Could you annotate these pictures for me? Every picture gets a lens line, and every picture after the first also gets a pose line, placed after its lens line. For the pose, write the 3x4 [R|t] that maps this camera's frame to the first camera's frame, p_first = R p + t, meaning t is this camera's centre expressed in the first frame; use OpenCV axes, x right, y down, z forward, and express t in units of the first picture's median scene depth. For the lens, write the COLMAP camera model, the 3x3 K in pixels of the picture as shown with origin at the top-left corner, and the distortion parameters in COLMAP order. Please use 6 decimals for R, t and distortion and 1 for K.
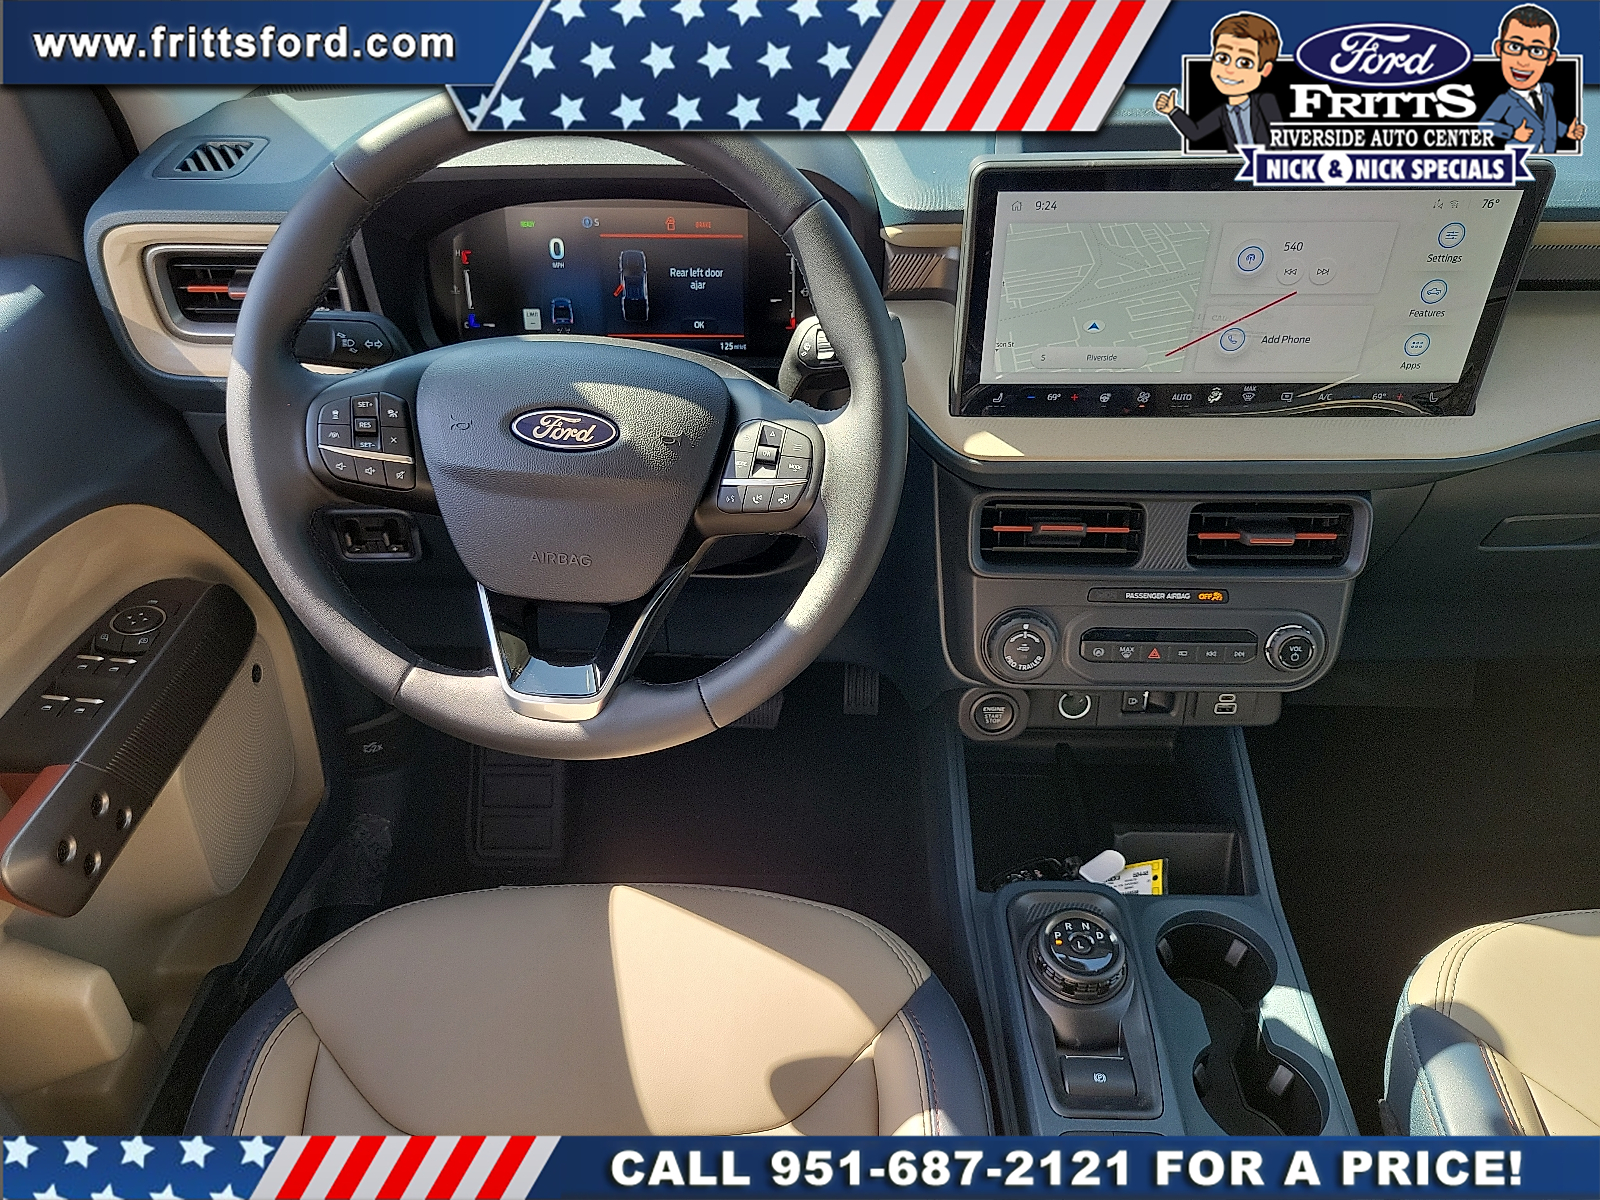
lens RADIAL K [[1234.3, 0, 795.7], [0, 1234.3, 610.9], [0, 0, 1]] dist [0.016941, -0.014624]
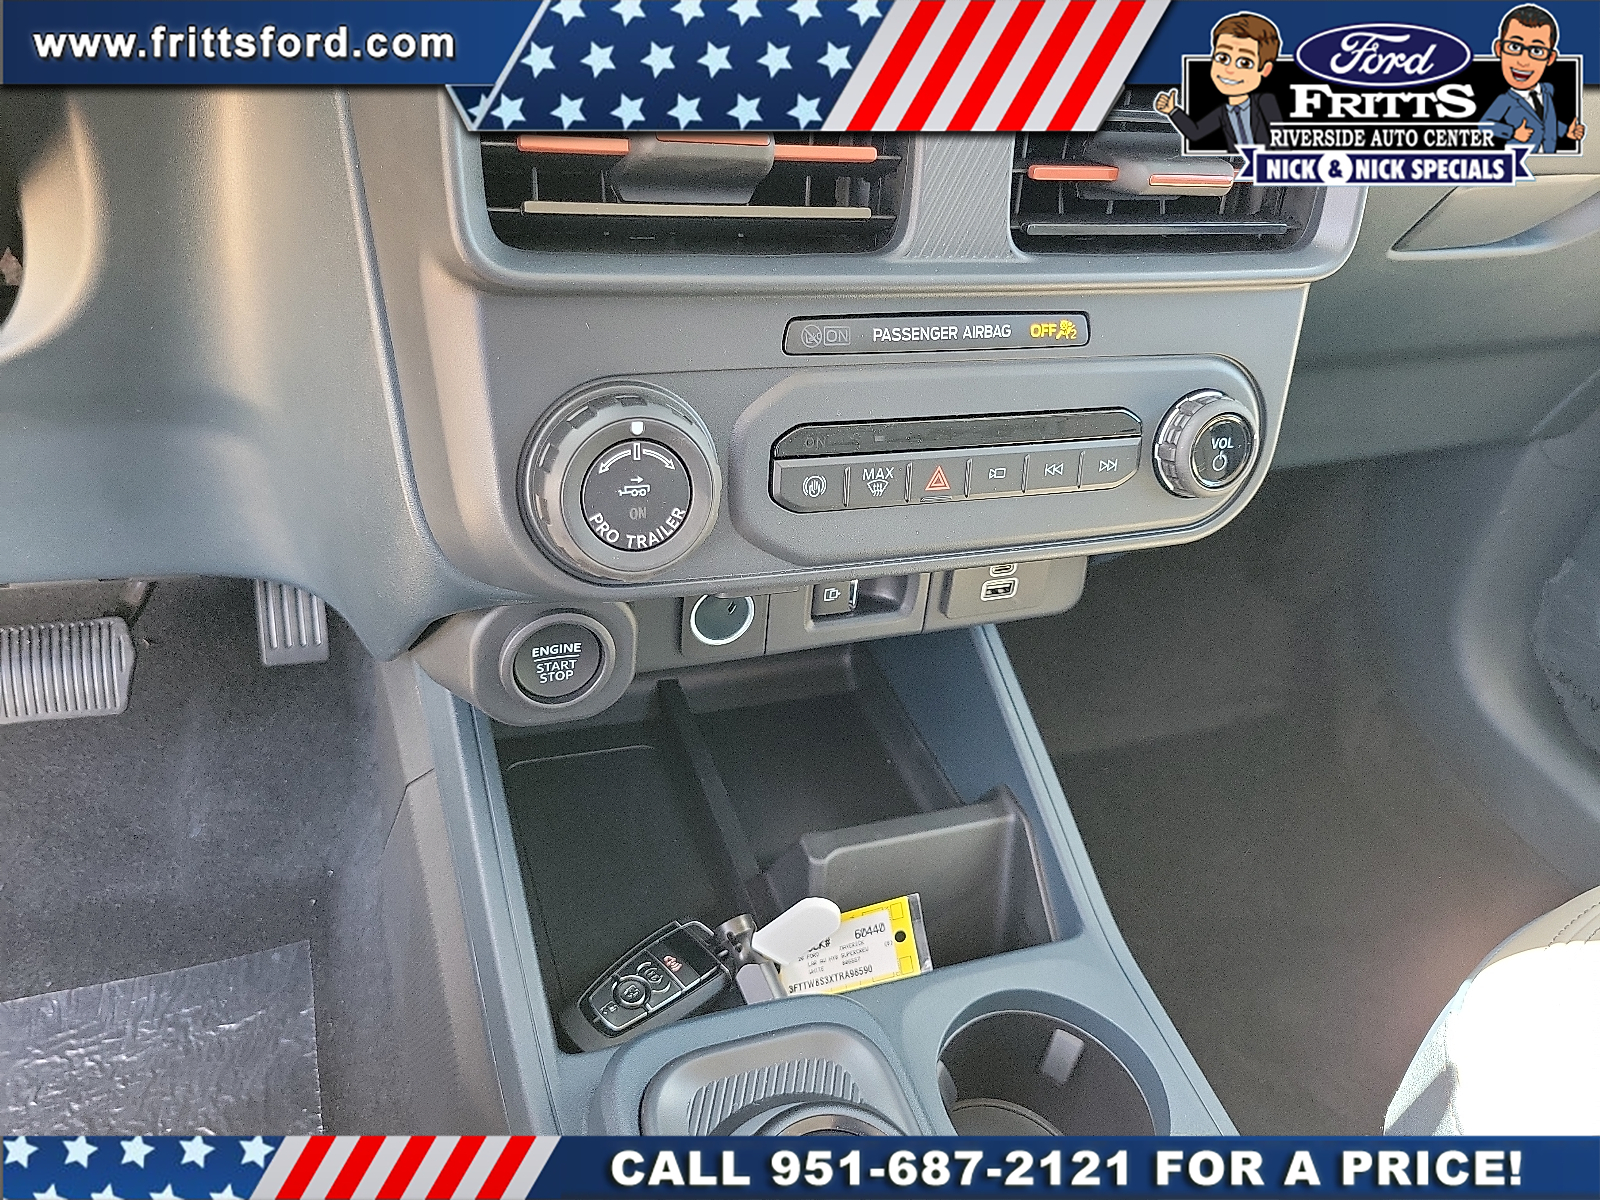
lens RADIAL K [[1234.3, 0, 768.3], [0, 1234.3, 631.7], [0, 0, 1]] dist [0.016941, -0.014624]
pose [[0.926647, -0.119924, 0.356292, 0.090704], [0.082436, 0.989507, 0.118658, 0.033770], [-0.366783, -0.080582, 0.926810, 0.680982]]
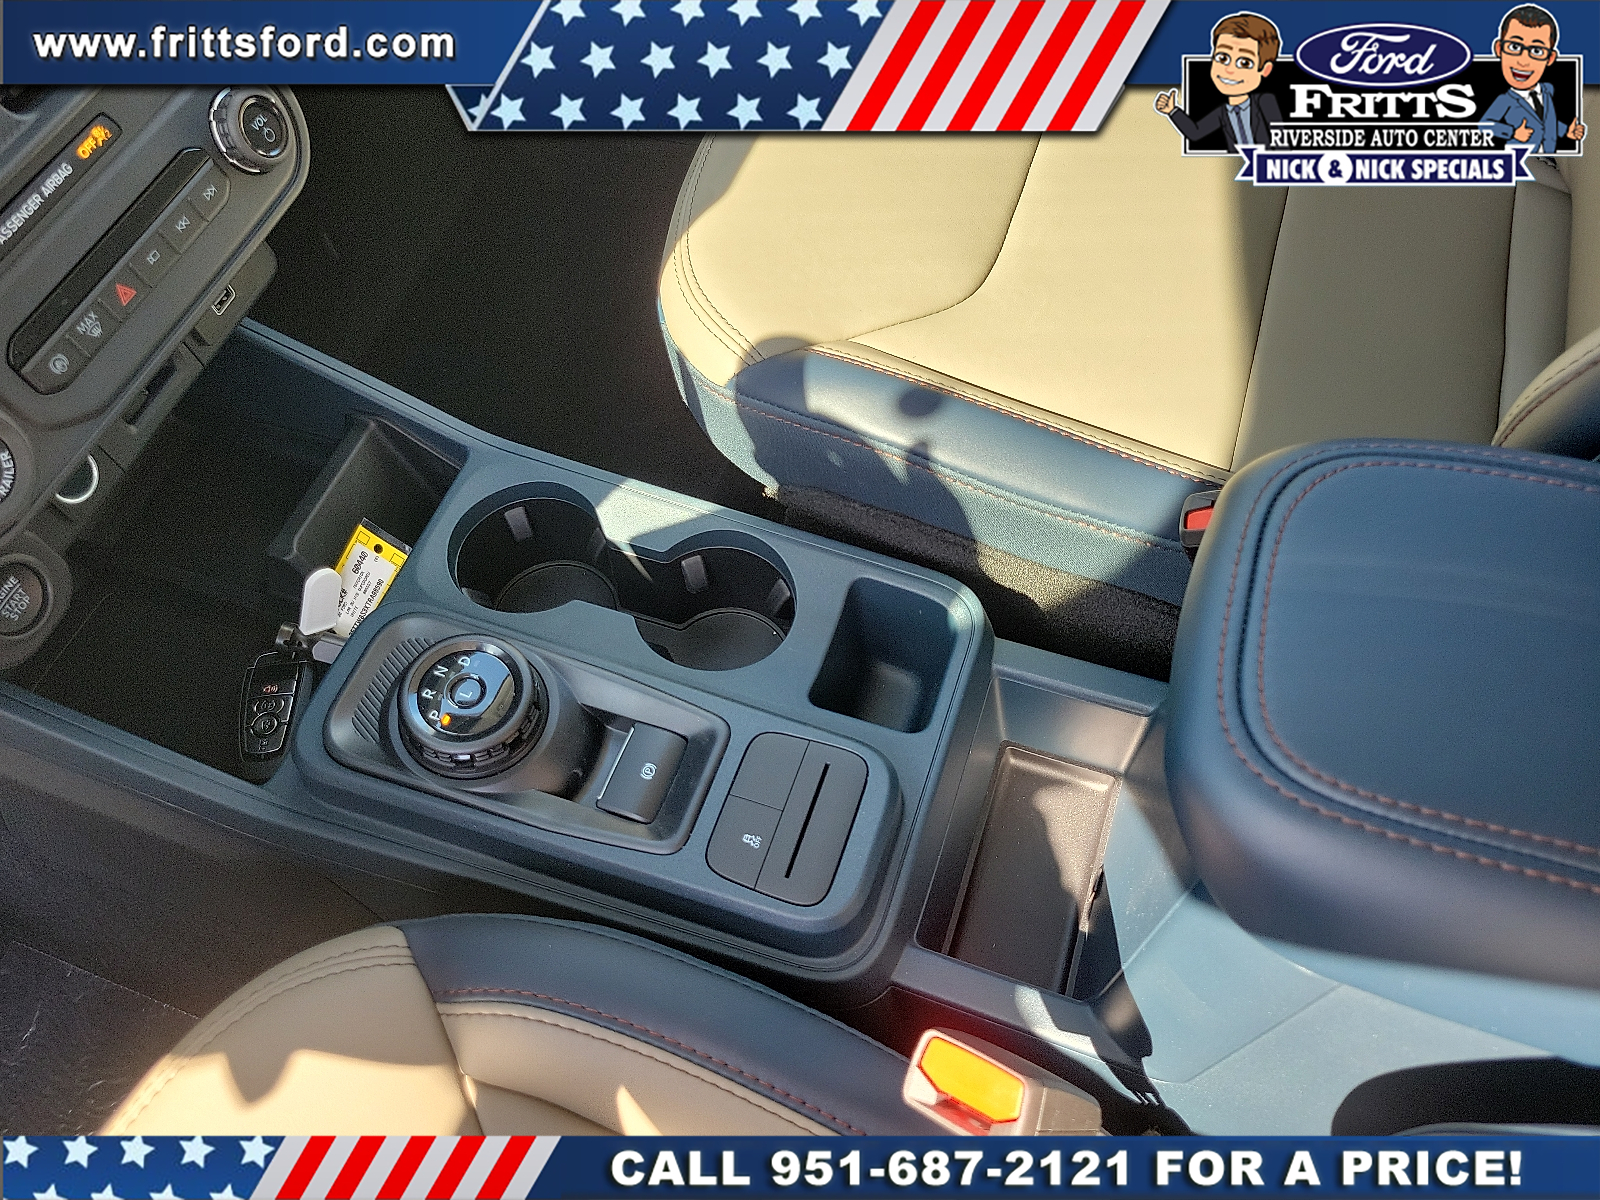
lens RADIAL K [[1234.3, 0, 791.7], [0, 1234.3, 615.2], [0, 0, 1]] dist [0.016941, -0.014624]
pose [[0.324279, -0.815860, 0.478764, 0.008303], [0.580802, 0.571204, 0.579995, -0.032427], [-0.746667, 0.089987, 0.659083, 0.463905]]
